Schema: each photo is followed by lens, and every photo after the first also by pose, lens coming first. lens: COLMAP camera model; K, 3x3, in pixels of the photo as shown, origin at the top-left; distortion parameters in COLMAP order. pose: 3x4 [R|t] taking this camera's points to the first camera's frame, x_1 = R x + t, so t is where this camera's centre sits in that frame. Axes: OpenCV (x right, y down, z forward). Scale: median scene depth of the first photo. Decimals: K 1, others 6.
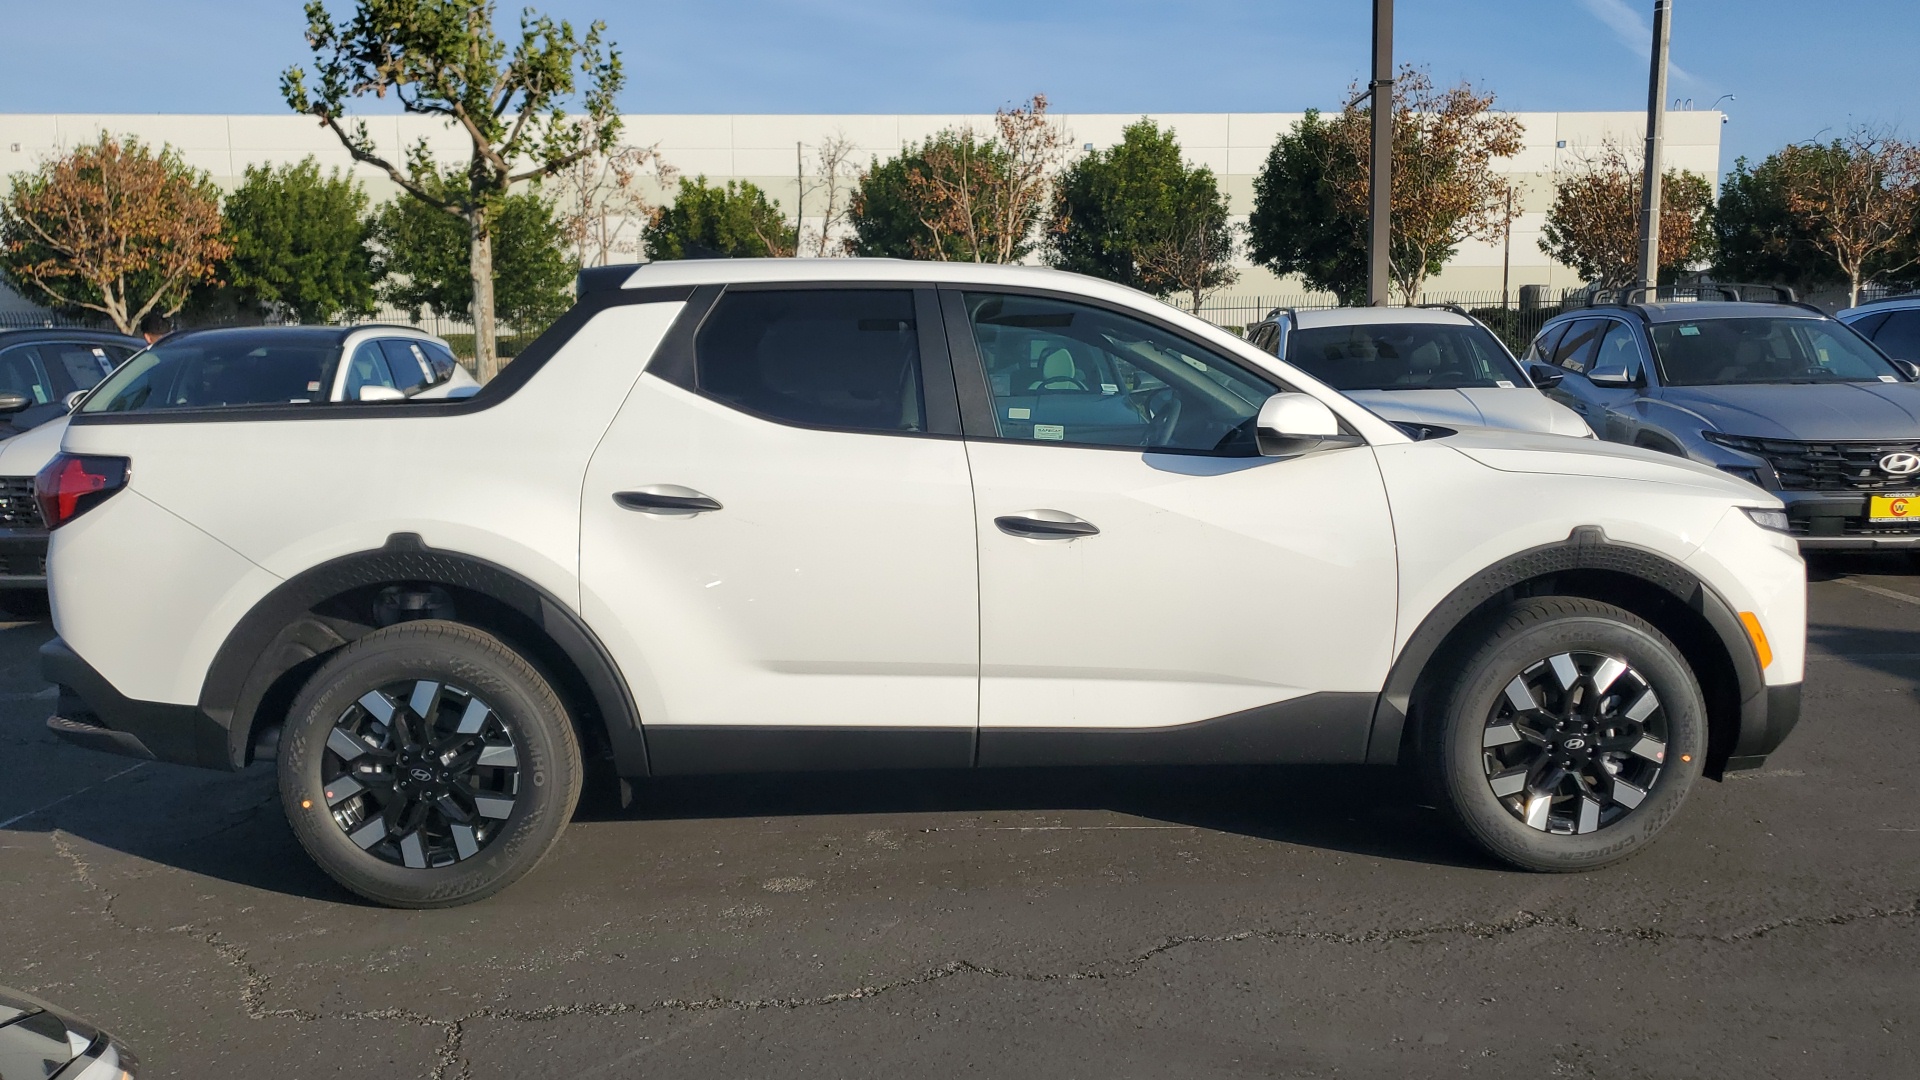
lens RADIAL K [[1518.2, 0, 976.4], [0, 1518.2, 548.8], [0, 0, 1]] dist [0.048835, -0.070983]
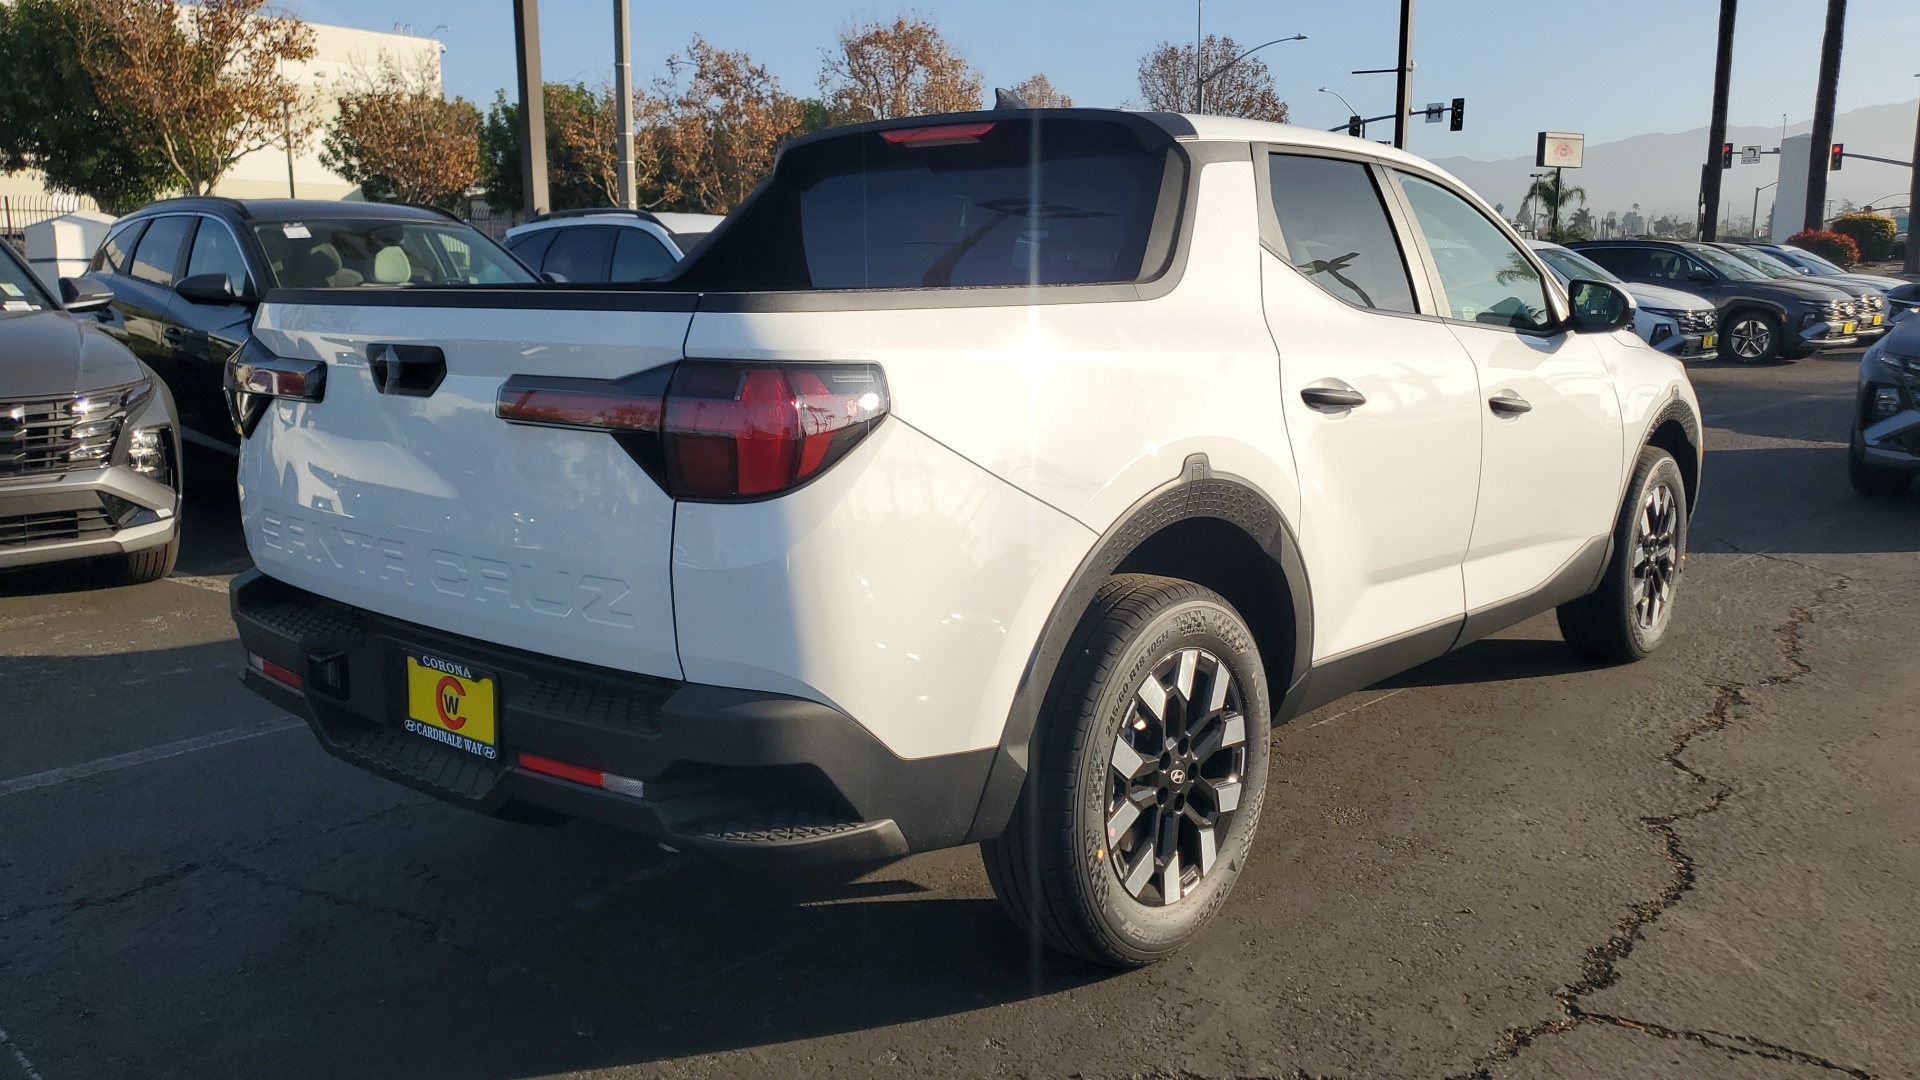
lens RADIAL K [[1518.2, 0, 972.1], [0, 1518.2, 539.9], [0, 0, 1]] dist [0.048835, -0.070983]
pose [[0.667342, -0.110769, 0.736468, -0.931909], [0.079478, 0.993823, 0.077459, -0.032481], [-0.740498, 0.006842, 0.672024, 0.549571]]
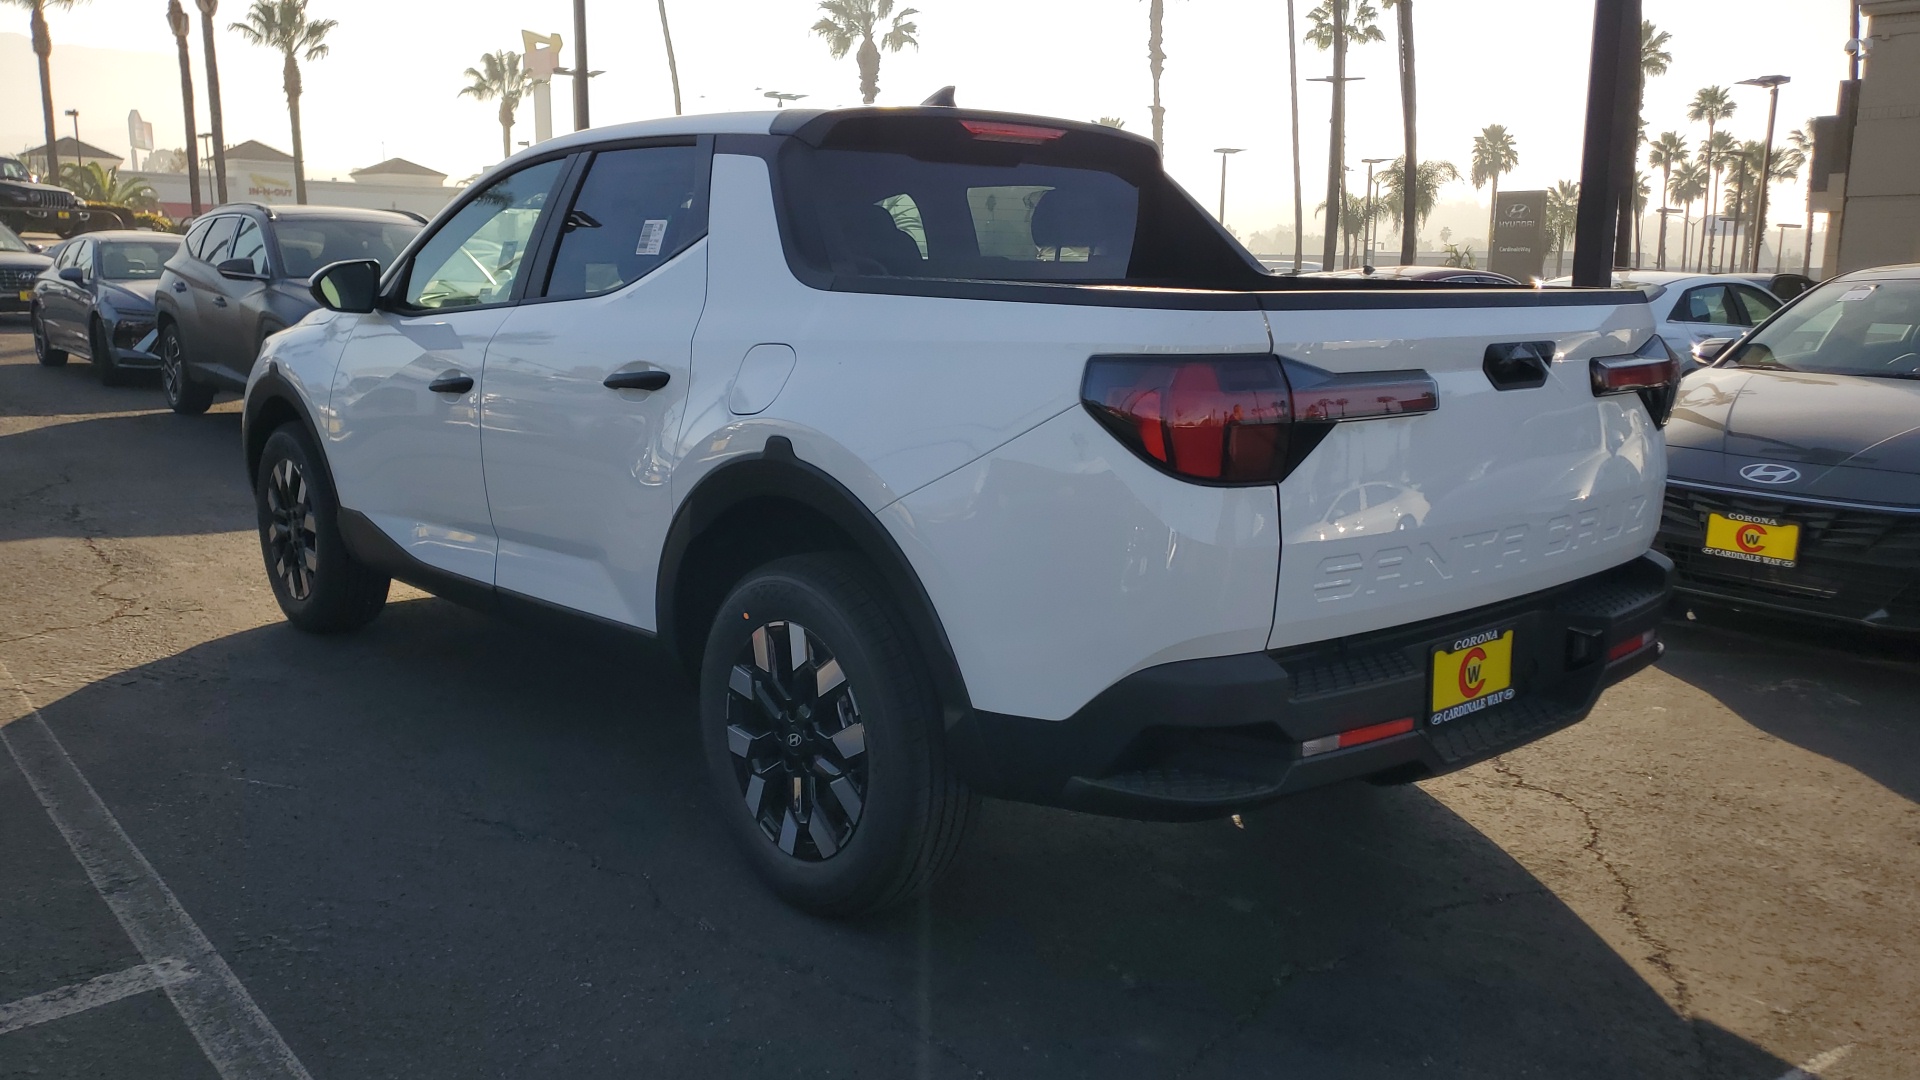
lens RADIAL K [[1518.2, 0, 958.0], [0, 1518.2, 570.1], [0, 0, 1]] dist [0.048835, -0.070983]
pose [[-0.648370, -0.145626, 0.747268, -0.959901], [0.084109, 0.961826, 0.260416, -0.133736], [-0.756665, 0.231698, -0.611370, 1.379550]]
